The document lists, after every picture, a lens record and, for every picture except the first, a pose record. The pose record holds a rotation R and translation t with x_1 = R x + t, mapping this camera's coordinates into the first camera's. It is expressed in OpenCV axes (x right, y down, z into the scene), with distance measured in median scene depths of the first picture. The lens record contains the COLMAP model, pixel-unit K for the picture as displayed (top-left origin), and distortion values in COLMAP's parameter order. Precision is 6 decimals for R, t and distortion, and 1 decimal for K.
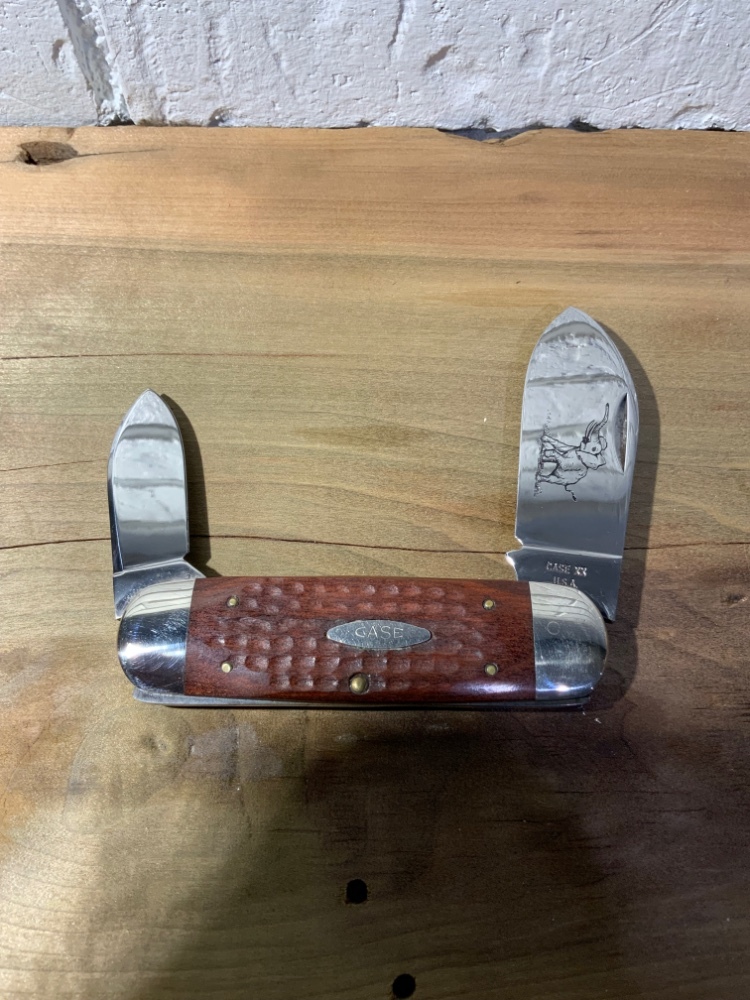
lens RADIAL K [[875.3, 0, 374.6], [0, 875.3, 517.6], [0, 0, 1]] dist [-0.009229, -0.009659]
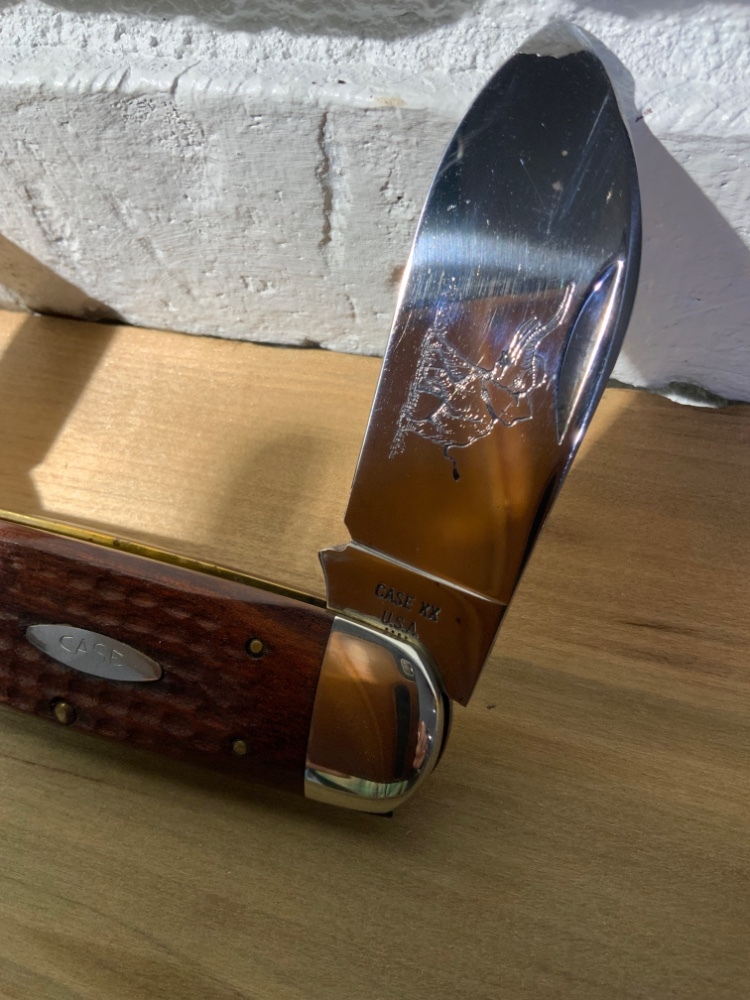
lens RADIAL K [[856.1, 0, 373.3], [0, 856.1, 501.7], [0, 0, 1]] dist [0.107457, -0.261880]
pose [[0.964744, 0.146453, -0.218678, 0.188765], [-0.148333, 0.988906, 0.007889, -0.381078], [0.217407, 0.024827, 0.975765, 0.465565]]
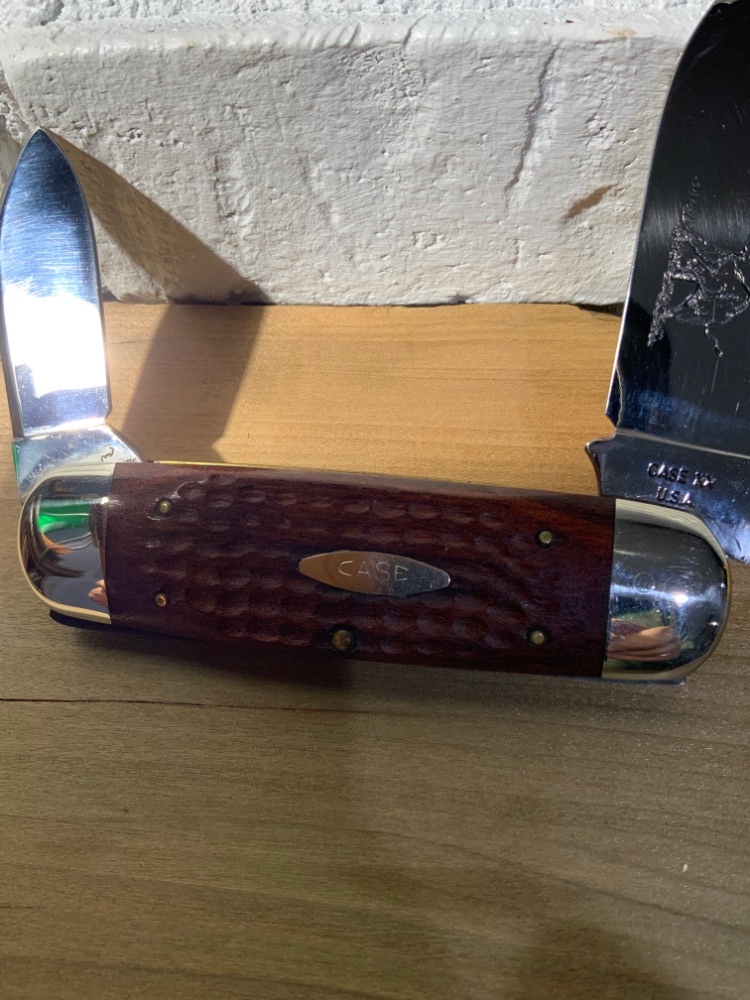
lens RADIAL K [[855.7, 0, 375.5], [0, 855.7, 503.2], [0, 0, 1]] dist [0.118697, -0.263867]
pose [[0.995805, 0.012700, -0.090614, -0.016661], [-0.020020, 0.996566, -0.080341, -0.267253], [0.089283, 0.081818, 0.992640, 0.404077]]
